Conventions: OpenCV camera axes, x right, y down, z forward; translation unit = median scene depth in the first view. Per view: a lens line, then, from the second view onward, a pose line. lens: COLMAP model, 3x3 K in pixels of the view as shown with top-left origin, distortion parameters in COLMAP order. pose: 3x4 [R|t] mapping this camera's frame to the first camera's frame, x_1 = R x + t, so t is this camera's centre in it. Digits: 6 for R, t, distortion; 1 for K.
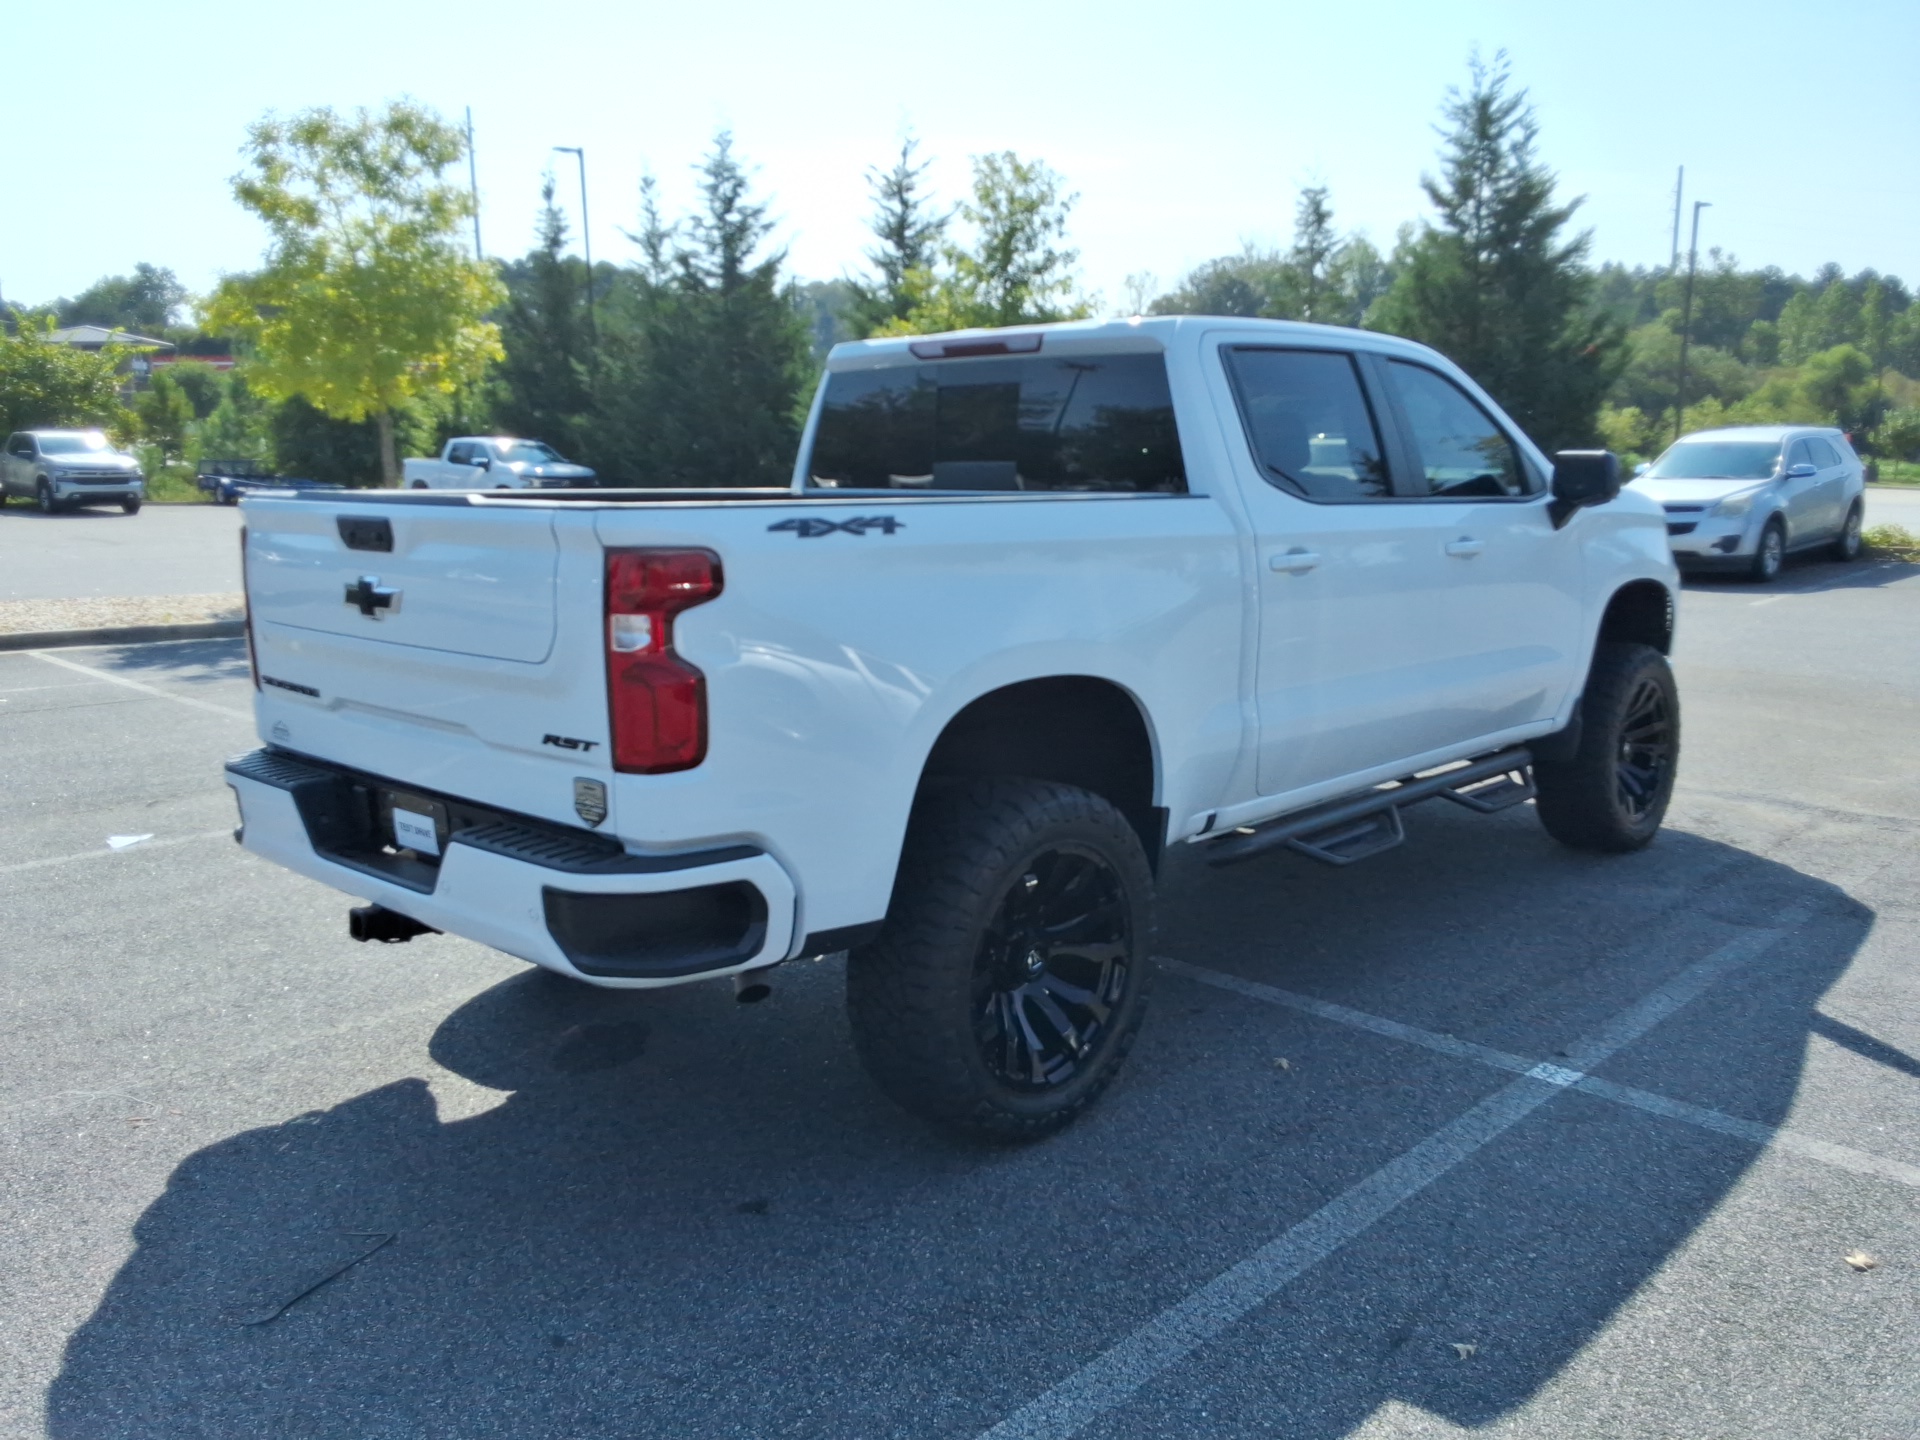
lens RADIAL K [[1522.4, 0, 980.7], [0, 1522.4, 721.7], [0, 0, 1]] dist [0.124761, -0.192463]
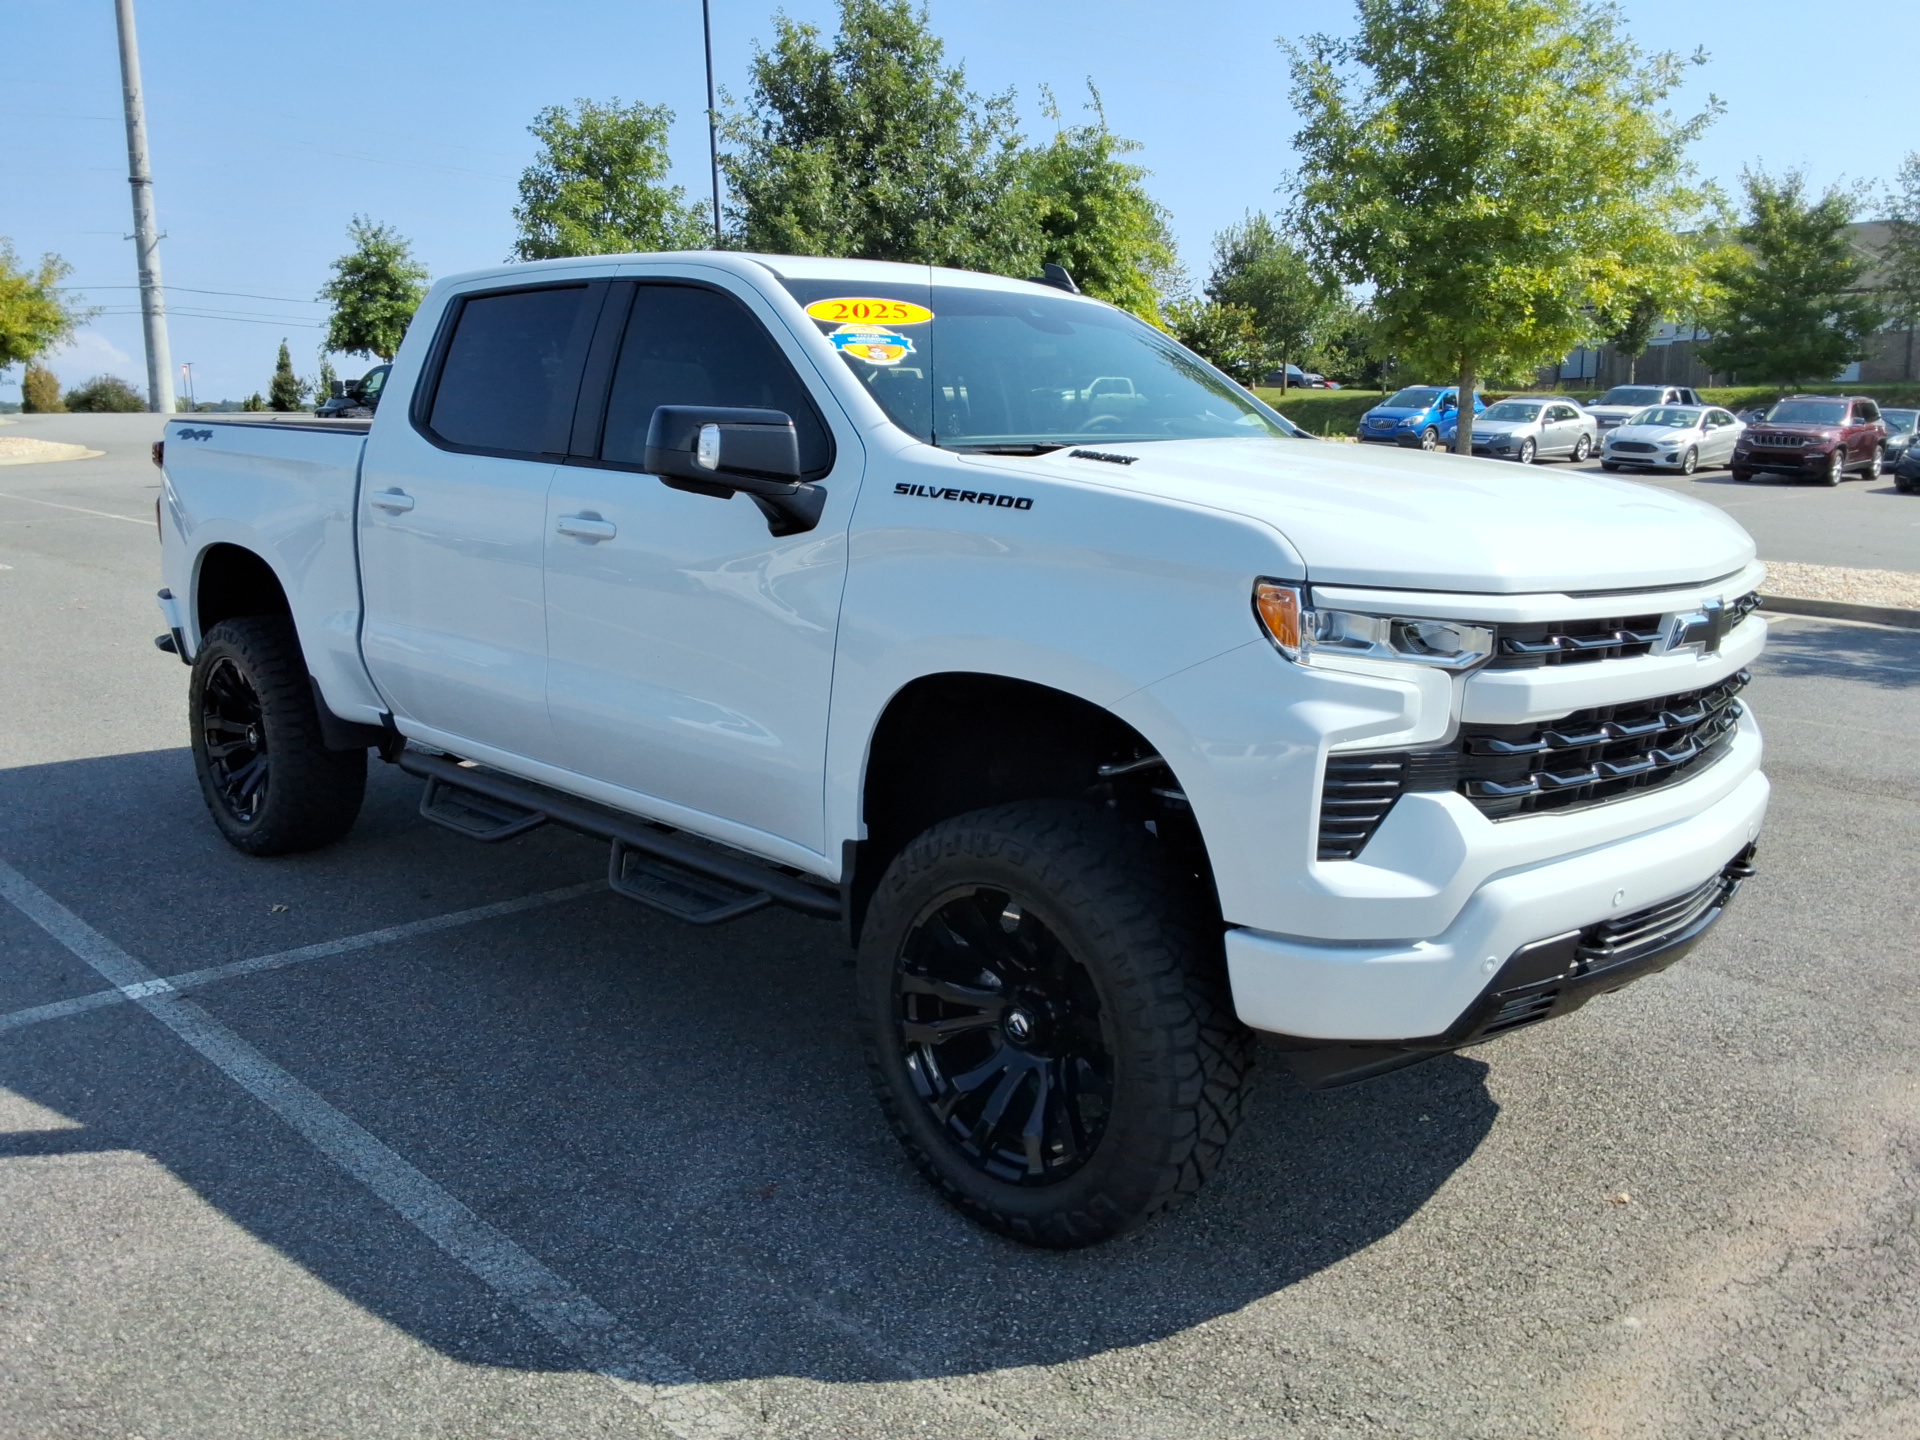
lens RADIAL K [[1542.9, 0, 975.3], [0, 1542.9, 718.0], [0, 0, 1]] dist [0.113631, -0.174300]
pose [[-0.024265, 0.192765, -0.980945, 0.387389], [-0.185470, 0.963331, 0.193892, -0.073754], [0.982350, 0.186640, 0.012377, 0.426085]]
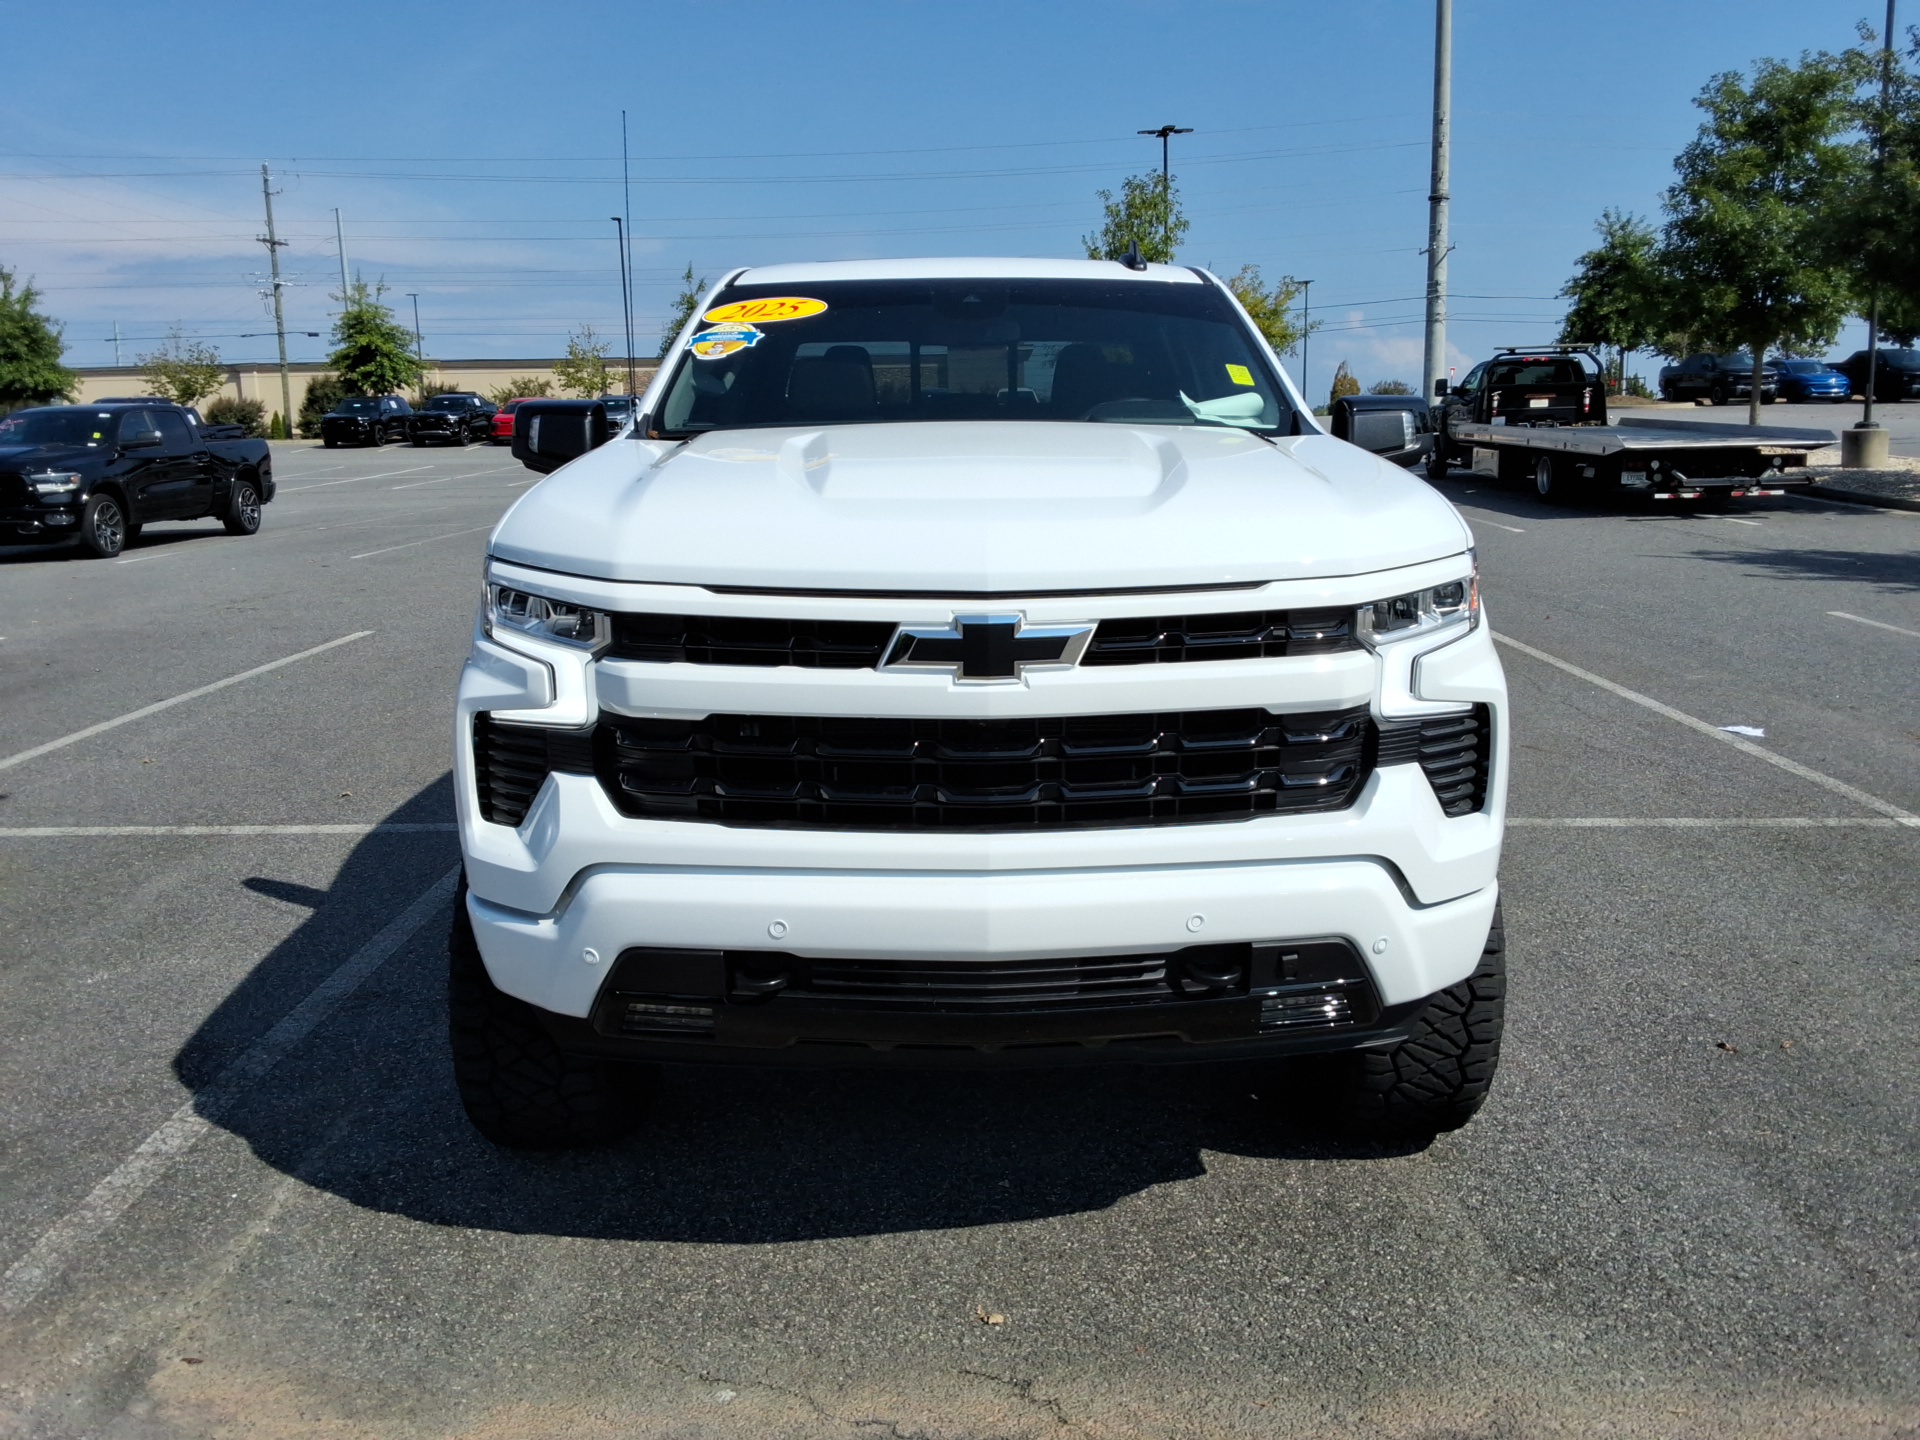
lens RADIAL K [[1549.5, 0, 960.0], [0, 1549.5, 720.0], [0, 0, 1]] dist [0.075701, -0.121863]
pose [[-0.729891, 0.143940, -0.668237, 0.294221], [-0.105717, 0.942046, 0.318390, -0.109820], [0.675339, 0.303034, -0.672374, 0.639802]]
